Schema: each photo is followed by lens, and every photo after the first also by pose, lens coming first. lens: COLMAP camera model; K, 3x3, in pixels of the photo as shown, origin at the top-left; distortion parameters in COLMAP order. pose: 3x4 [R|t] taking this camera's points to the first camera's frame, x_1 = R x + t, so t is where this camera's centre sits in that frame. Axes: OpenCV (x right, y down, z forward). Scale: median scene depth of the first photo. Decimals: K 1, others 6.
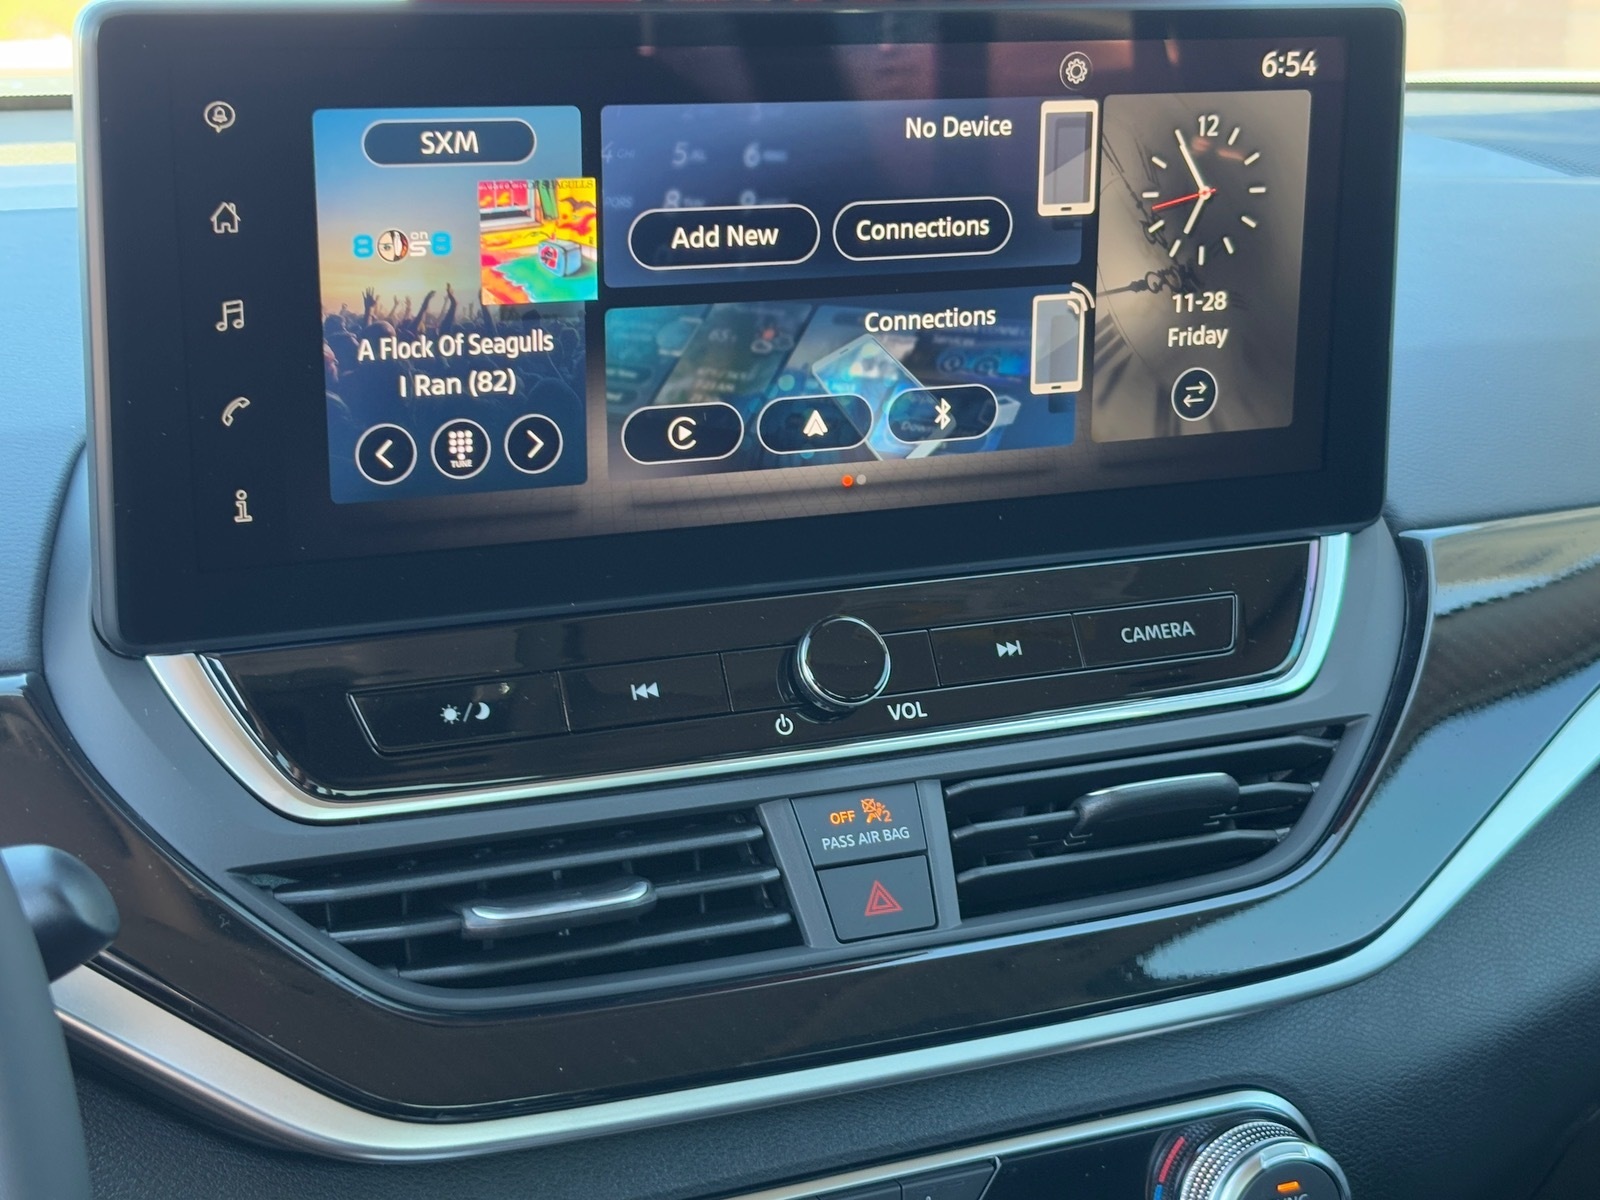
lens RADIAL K [[2596.9, 0, 813.4], [0, 2596.9, 665.9], [0, 0, 1]] dist [0.102620, 0.000000]
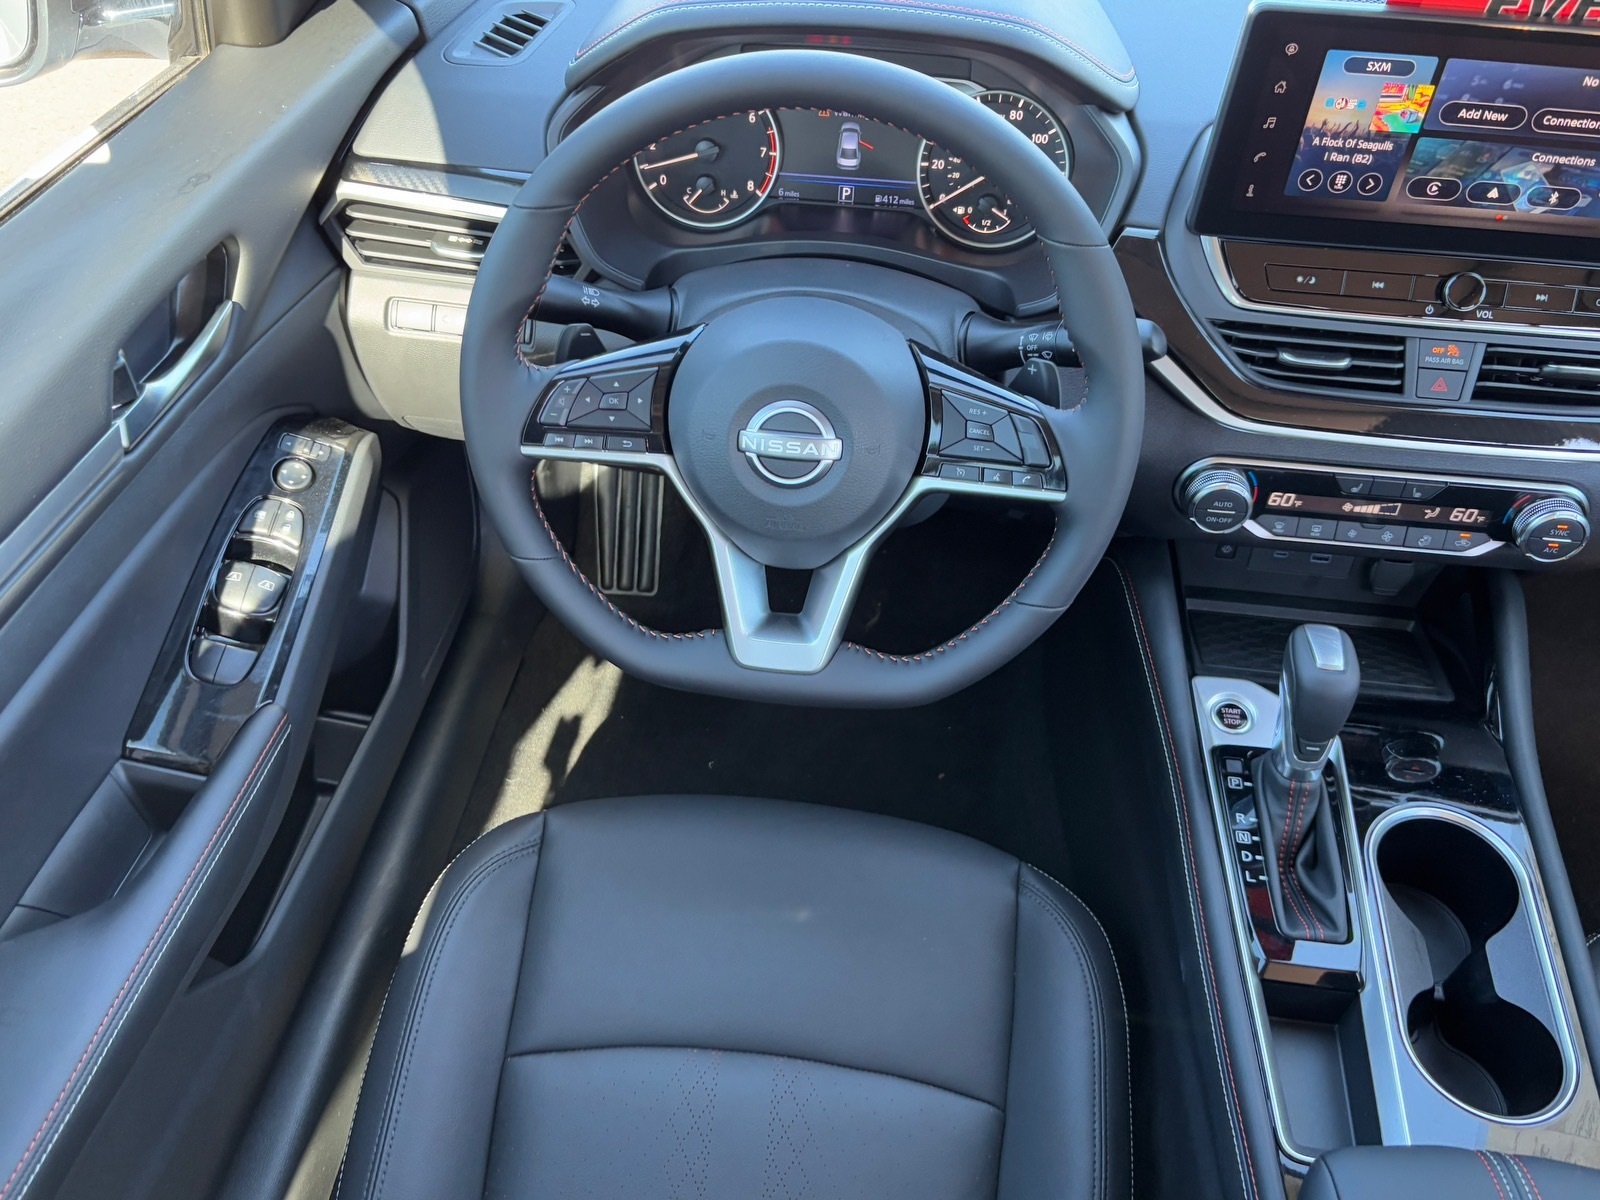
lens RADIAL K [[1316.4, 0, 791.1], [0, 1316.4, 609.8], [0, 0, 1]] dist [0.019699, -0.024521]
pose [[0.858716, 0.371673, -0.352797, 0.018157], [-0.154182, 0.843936, 0.513810, -0.305356], [0.488707, -0.386822, 0.782007, -0.455548]]
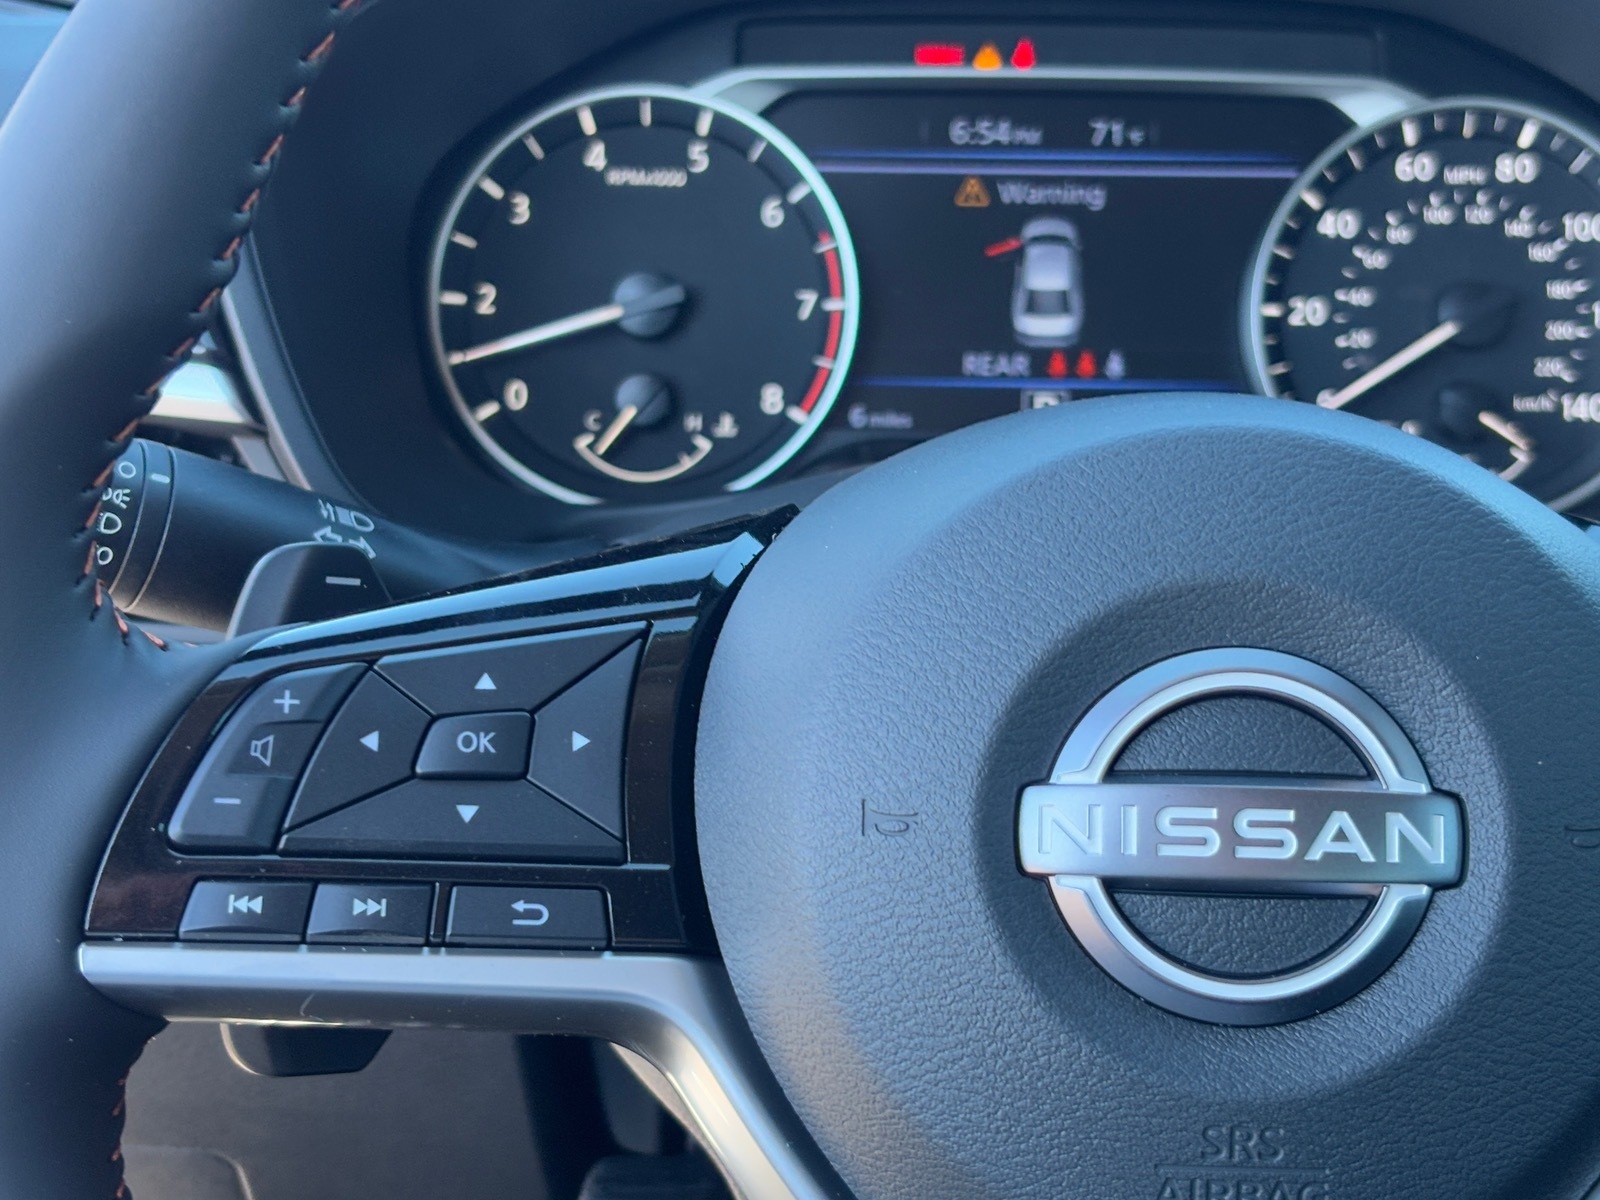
lens RADIAL K [[2596.9, 0, 815.8], [0, 2596.9, 616.0], [0, 0, 1]] dist [0.102620, 0.000000]
pose [[0.908623, 0.148586, -0.390290, -0.319193], [-0.129315, 0.988736, 0.075362, 0.091789], [0.397091, -0.018006, 0.917603, -0.031185]]
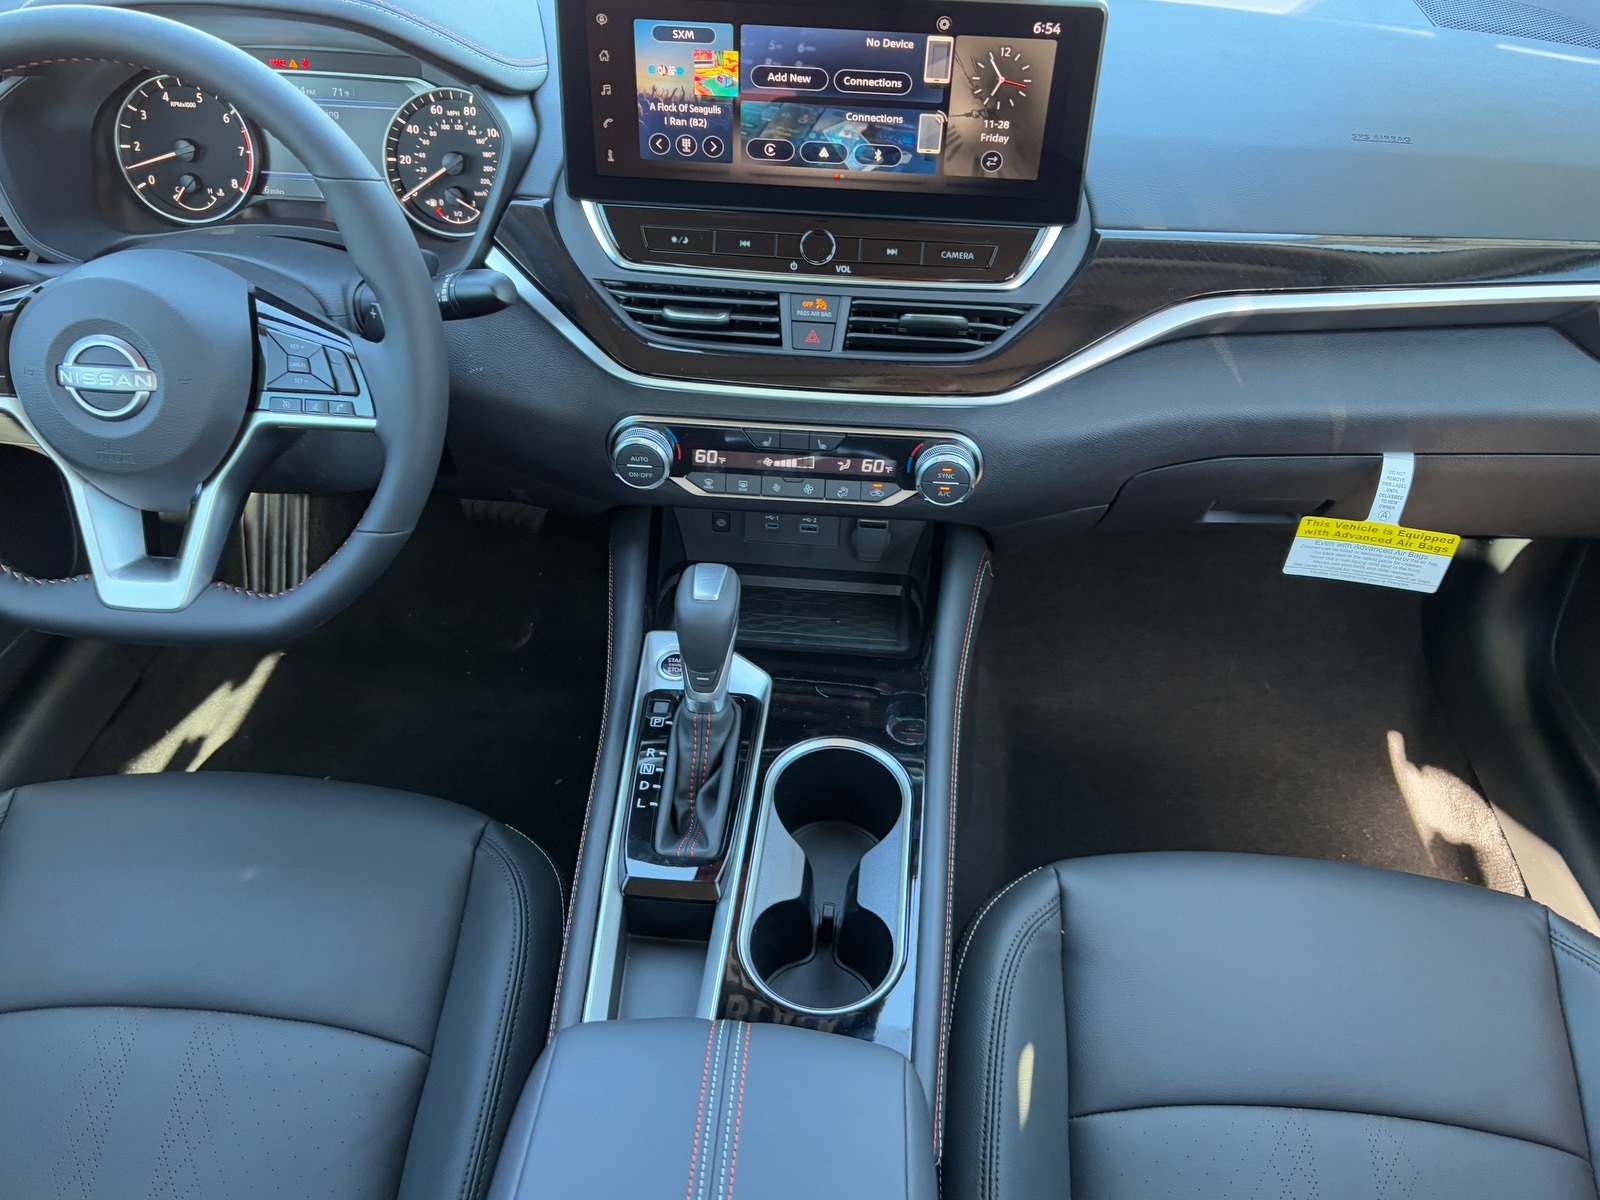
lens RADIAL K [[1316.4, 0, 799.5], [0, 1316.4, 618.4], [0, 0, 1]] dist [0.019699, -0.024521]
pose [[0.882736, 0.318655, -0.345305, 0.606319], [-0.147981, 0.886040, 0.439358, -0.265343], [0.445958, -0.336738, 0.829294, -0.291851]]
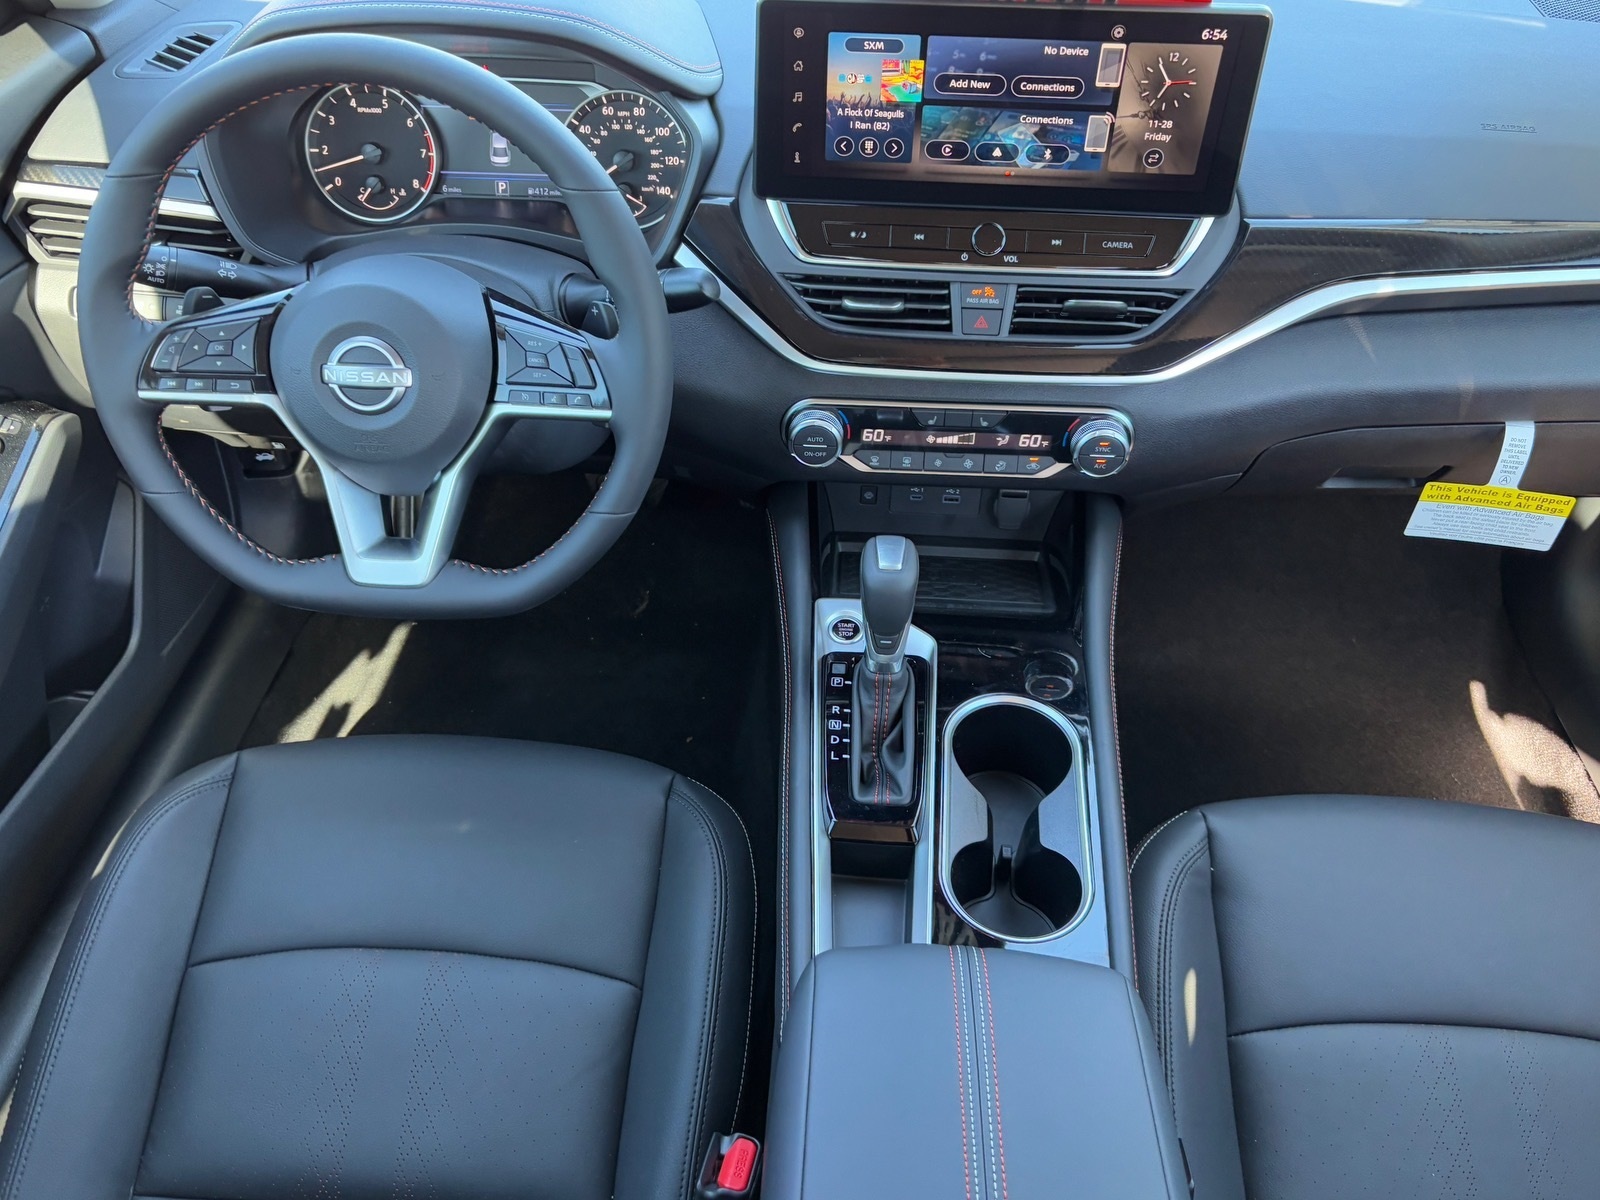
lens RADIAL K [[1316.4, 0, 797.6], [0, 1316.4, 616.1], [0, 0, 1]] dist [0.019699, -0.024521]
pose [[0.885729, 0.315431, -0.340569, 0.470566], [-0.133060, 0.875398, 0.464729, -0.297764], [0.444723, -0.366308, 0.817337, -0.478828]]
